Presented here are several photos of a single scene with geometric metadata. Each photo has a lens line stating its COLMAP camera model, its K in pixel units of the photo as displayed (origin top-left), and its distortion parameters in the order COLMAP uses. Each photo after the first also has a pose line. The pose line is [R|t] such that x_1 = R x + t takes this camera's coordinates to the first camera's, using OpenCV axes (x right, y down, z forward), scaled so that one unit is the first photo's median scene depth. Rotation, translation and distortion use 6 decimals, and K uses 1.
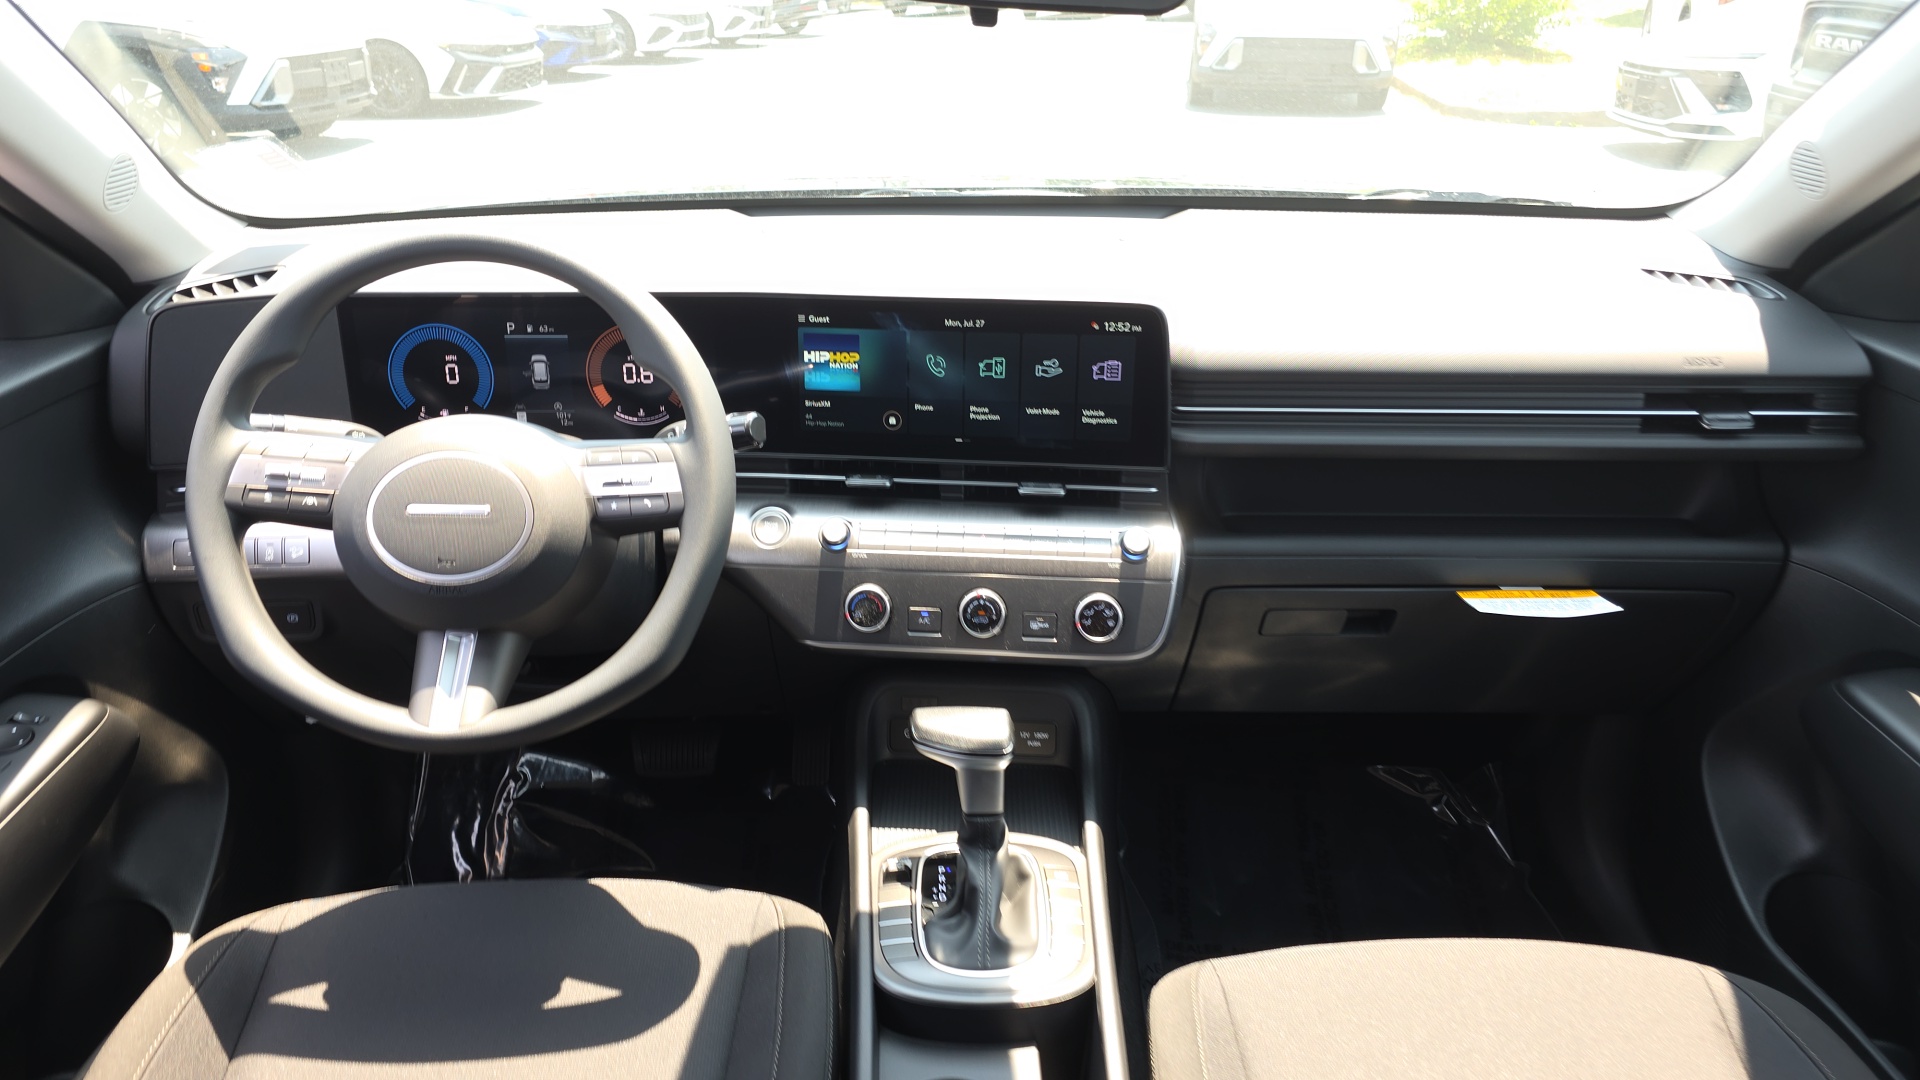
lens RADIAL K [[1299.7, 0, 952.7], [0, 1299.7, 515.8], [0, 0, 1]] dist [0.053249, -0.058749]
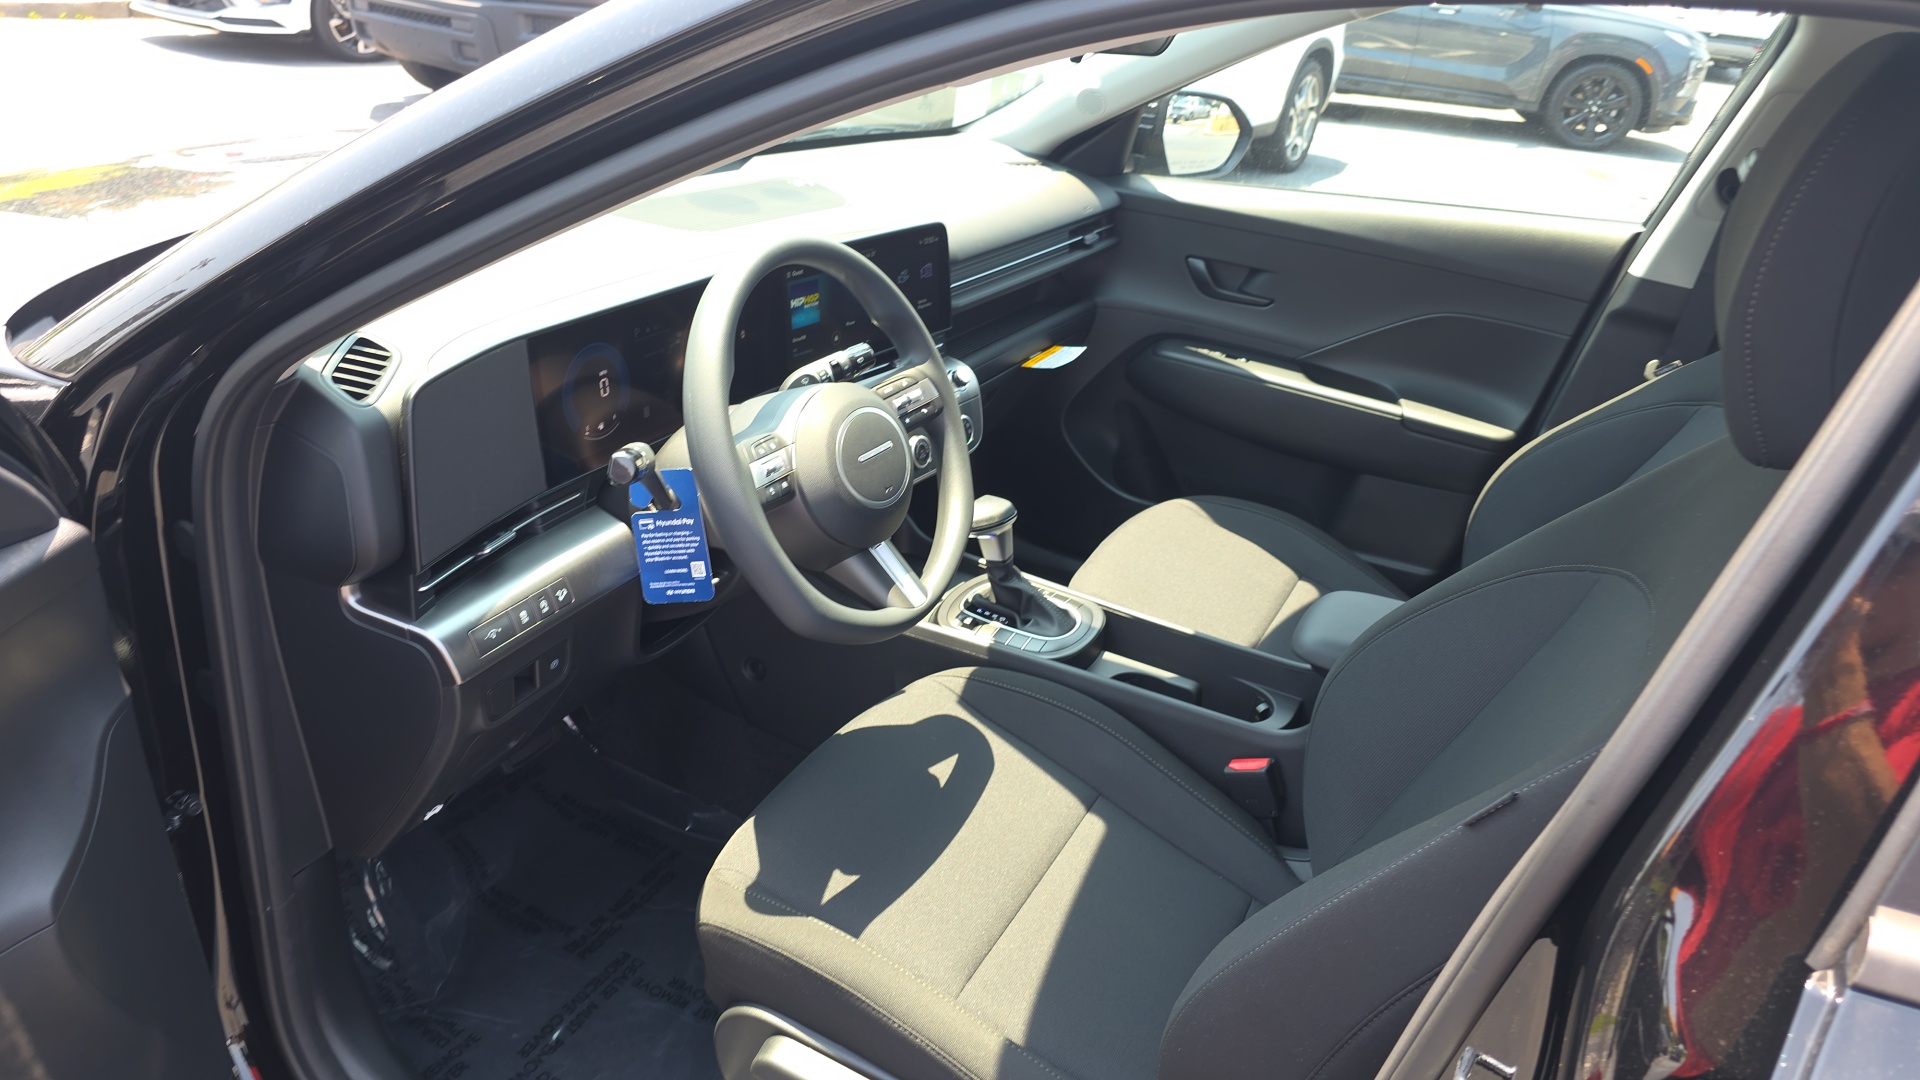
lens RADIAL K [[1299.7, 0, 968.1], [0, 1299.7, 524.1], [0, 0, 1]] dist [0.053249, -0.058749]
pose [[0.461553, -0.341463, 0.818763, -1.168562], [0.265662, 0.933797, 0.239679, -0.182291], [-0.846400, 0.106889, 0.521710, 0.201649]]
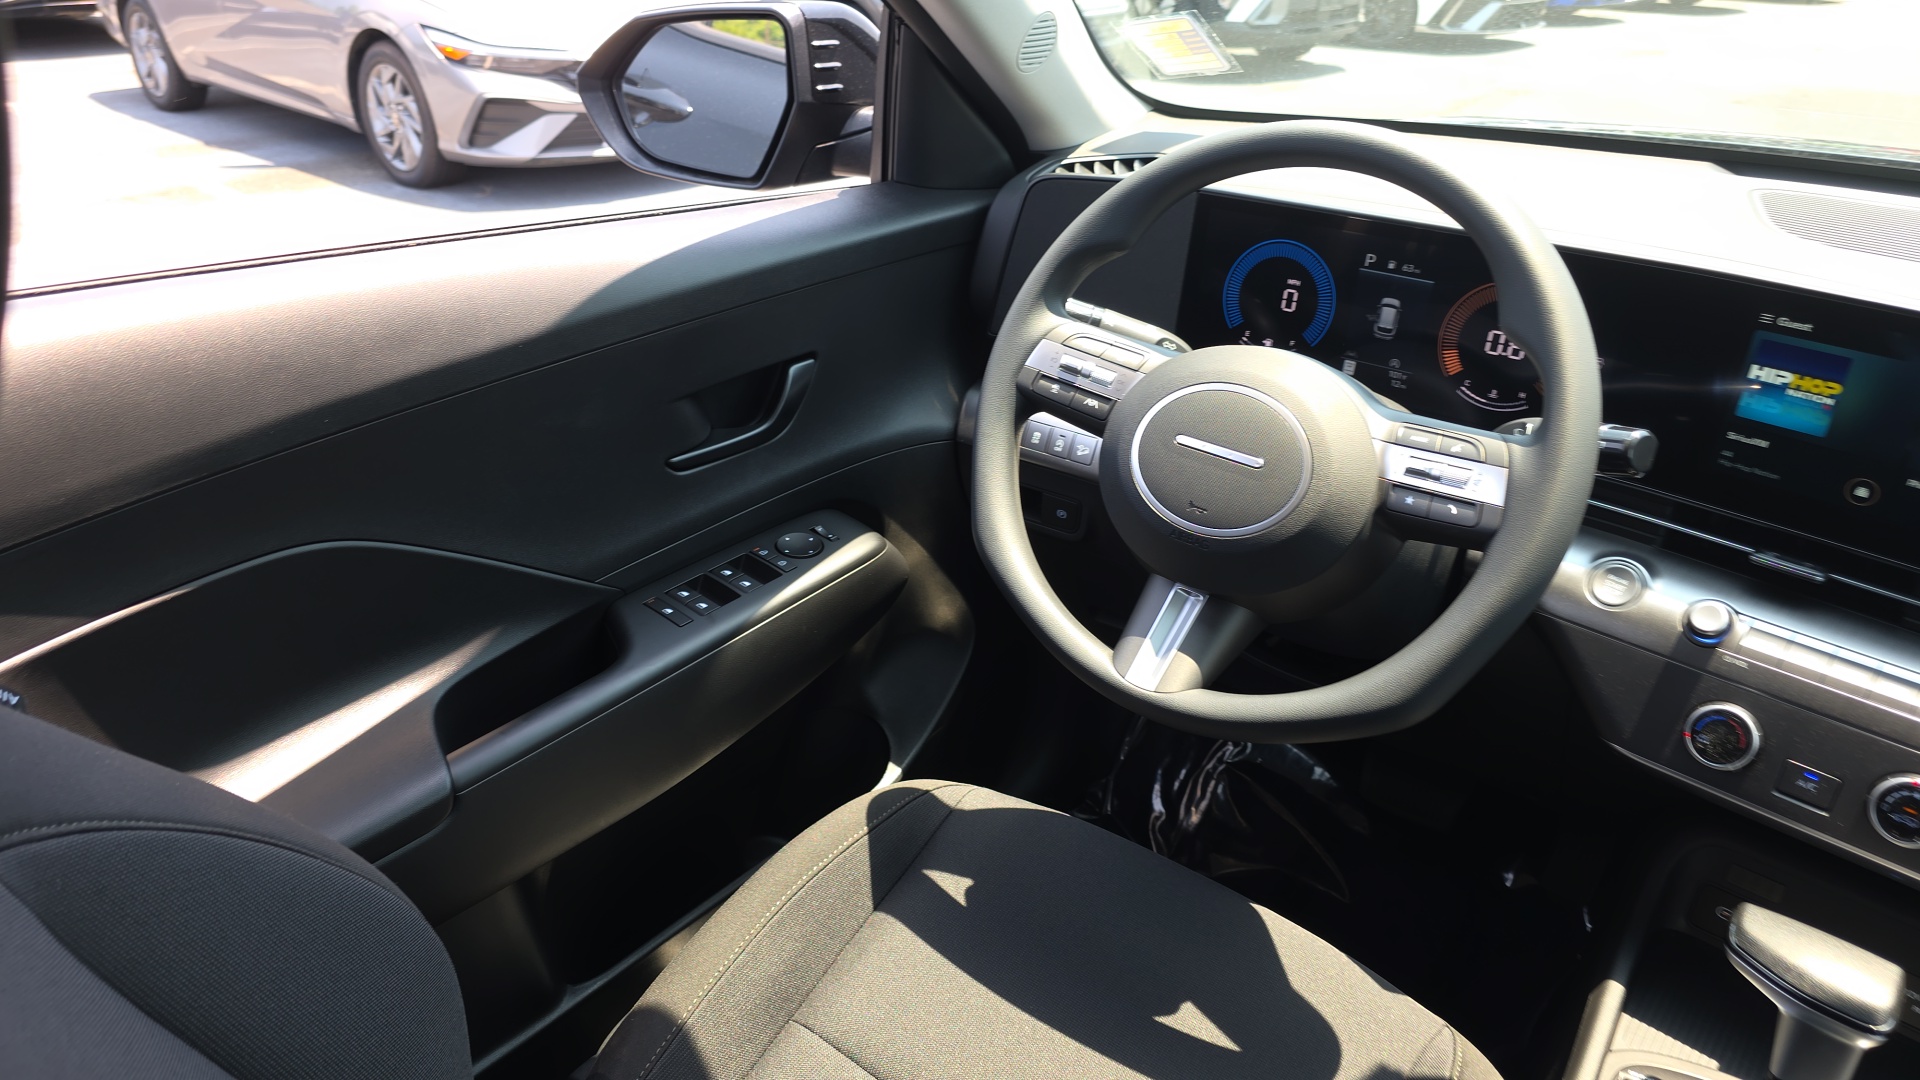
lens RADIAL K [[1299.7, 0, 936.9], [0, 1299.7, 542.9], [0, 0, 1]] dist [0.053249, -0.058749]
pose [[0.765904, 0.304976, -0.566022, -0.019896], [-0.271350, 0.951425, 0.145461, -0.017380], [0.582890, 0.042181, 0.811455, 0.163423]]
